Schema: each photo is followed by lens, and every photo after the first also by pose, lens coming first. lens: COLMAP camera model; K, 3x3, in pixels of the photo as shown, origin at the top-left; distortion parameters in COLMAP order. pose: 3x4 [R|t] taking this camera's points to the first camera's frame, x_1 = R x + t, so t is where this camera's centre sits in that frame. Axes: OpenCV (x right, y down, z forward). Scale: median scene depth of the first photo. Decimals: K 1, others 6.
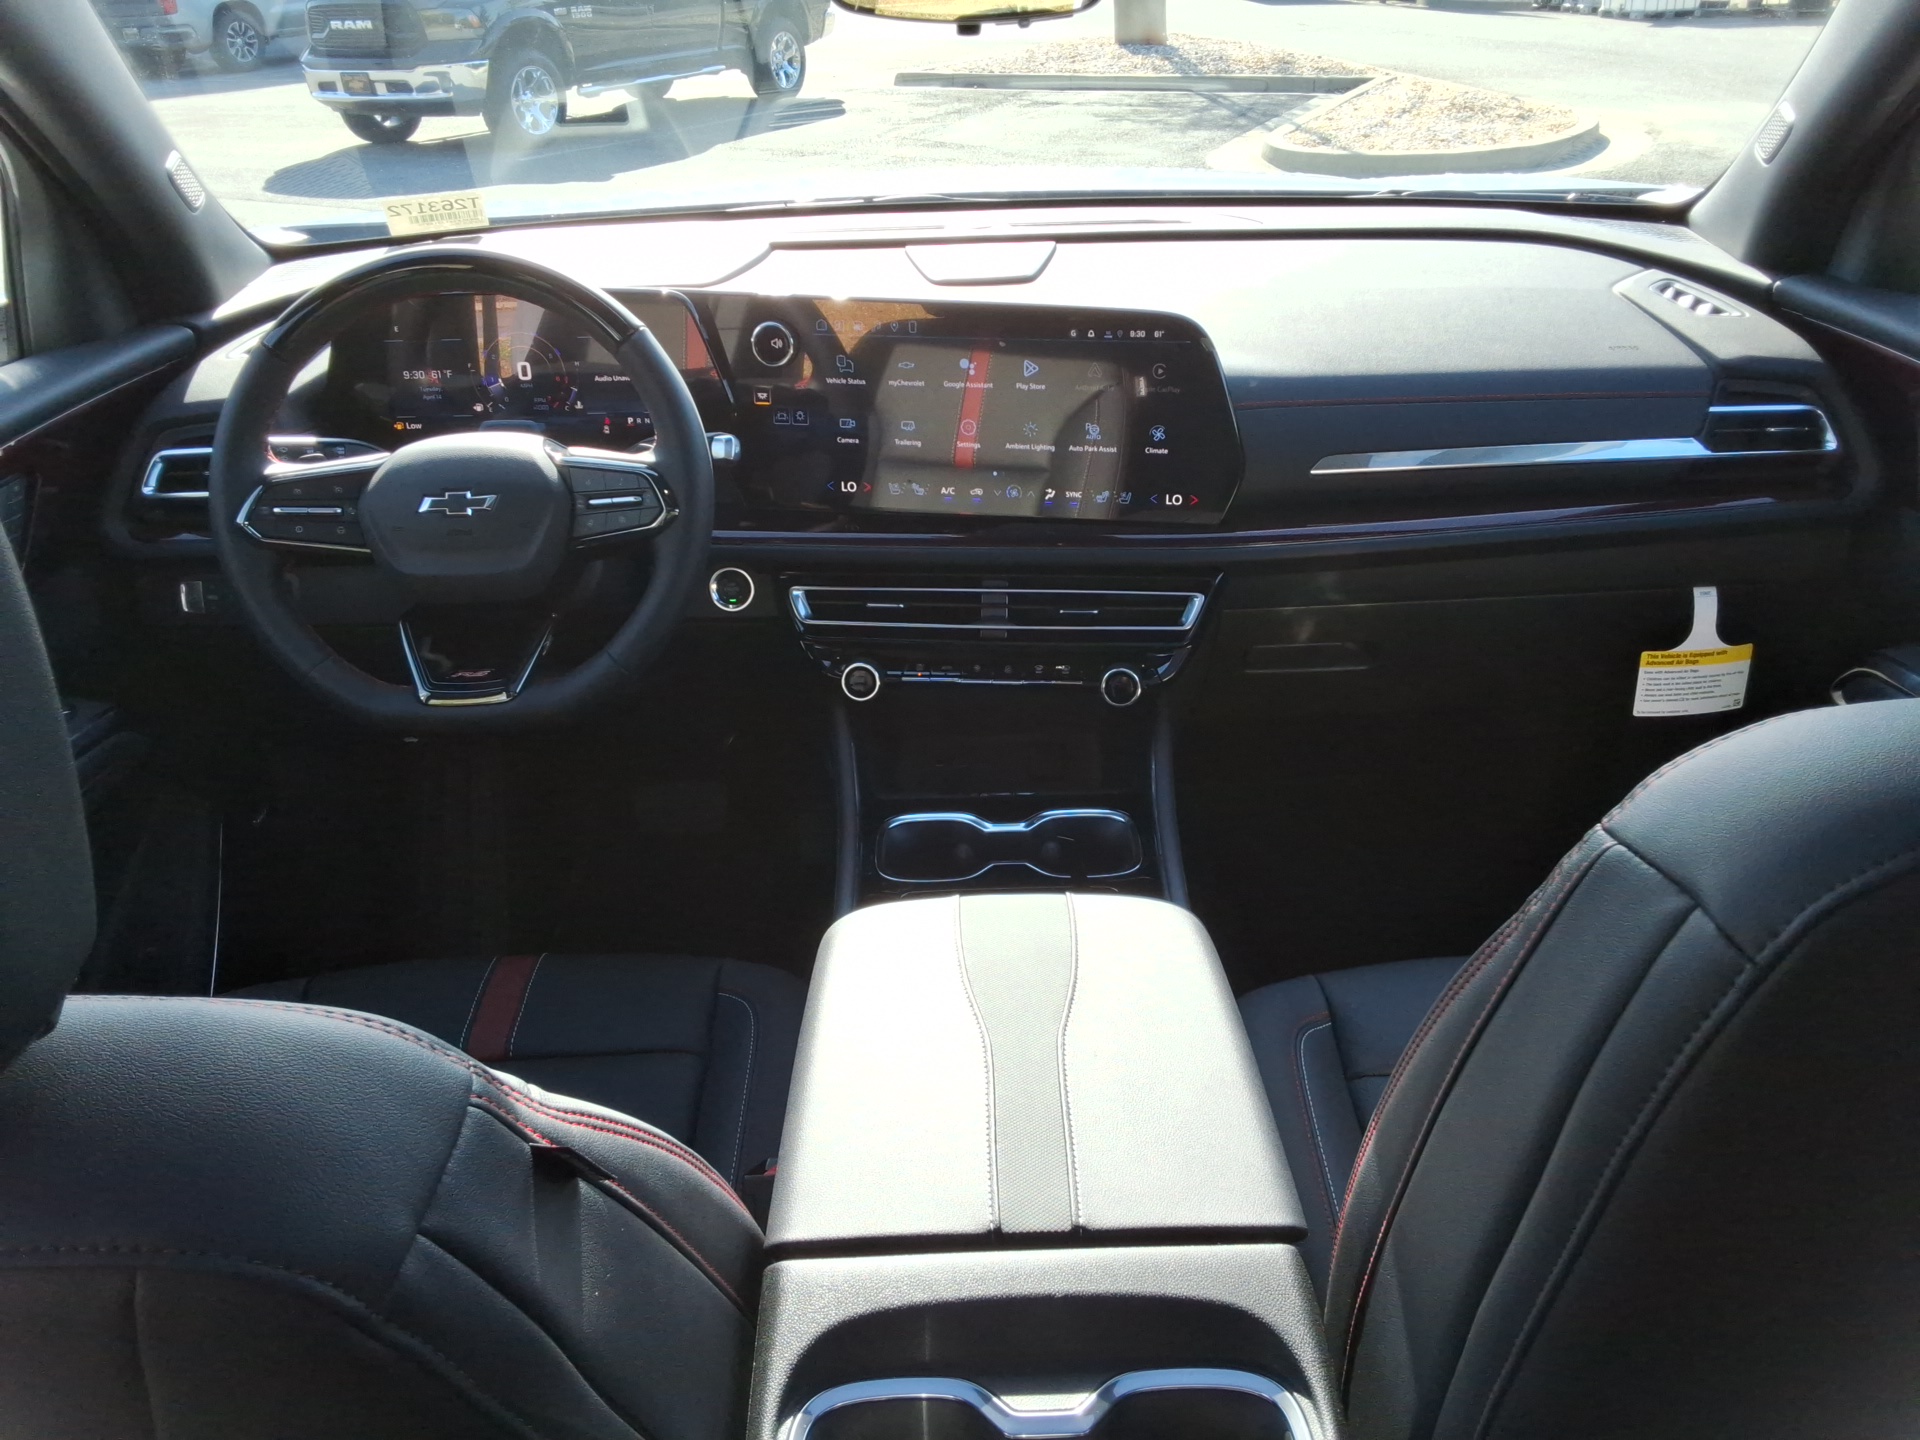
lens RADIAL K [[1547.6, 0, 979.0], [0, 1547.6, 708.5], [0, 0, 1]] dist [0.109973, -0.171913]
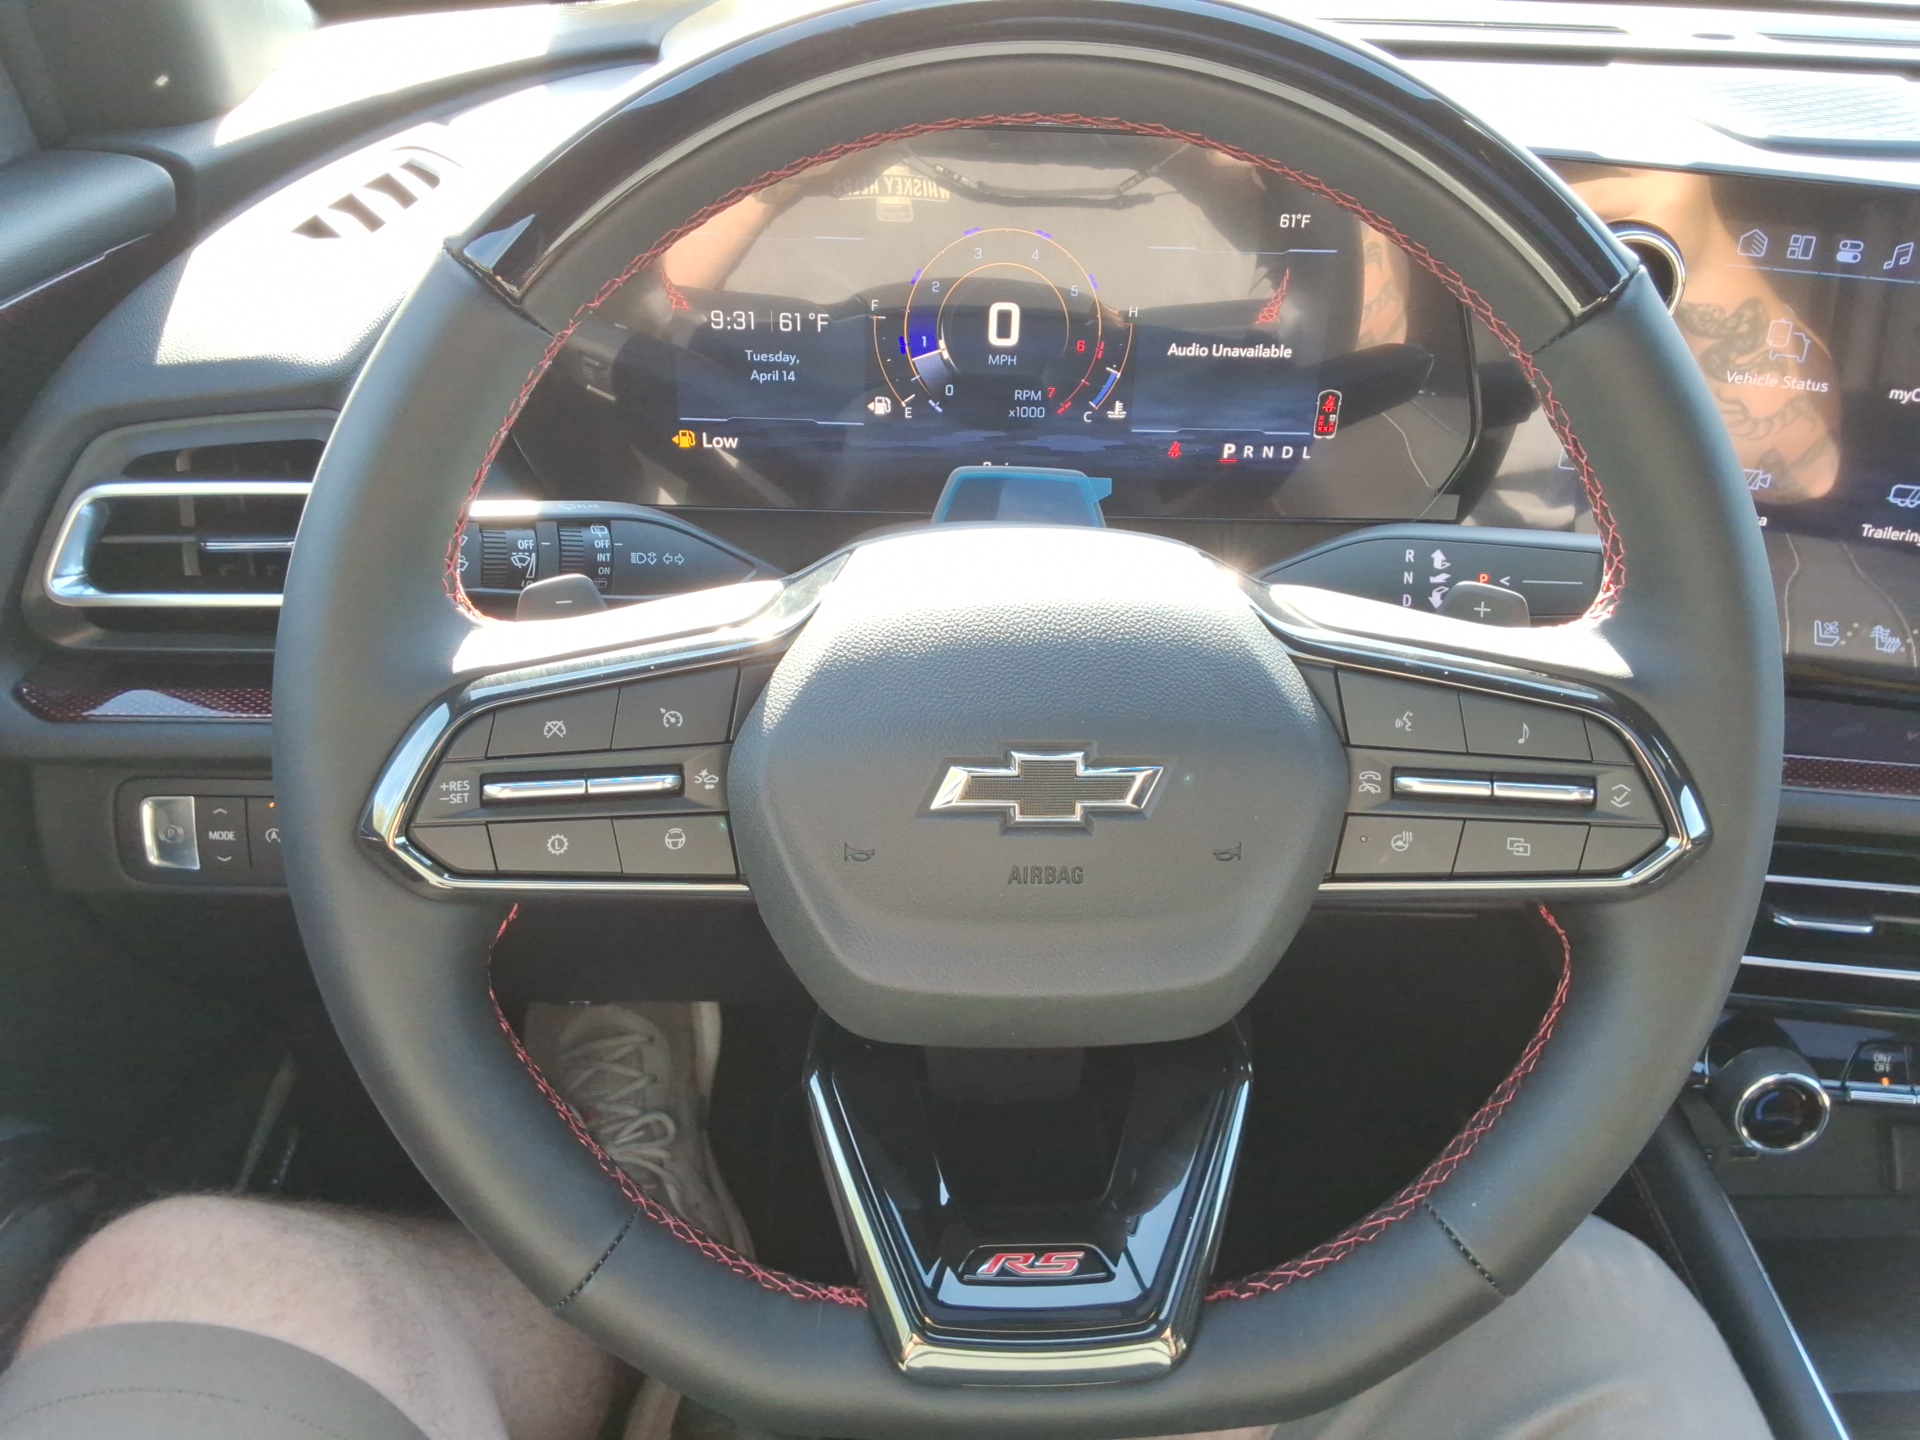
lens RADIAL K [[1547.6, 0, 979.0], [0, 1547.6, 708.5], [0, 0, 1]] dist [0.109973, -0.171913]
pose [[0.997374, 0.041234, 0.059544, -0.323731], [-0.046600, 0.994692, 0.091743, -0.155792], [-0.055445, -0.094277, 0.994001, 0.597887]]
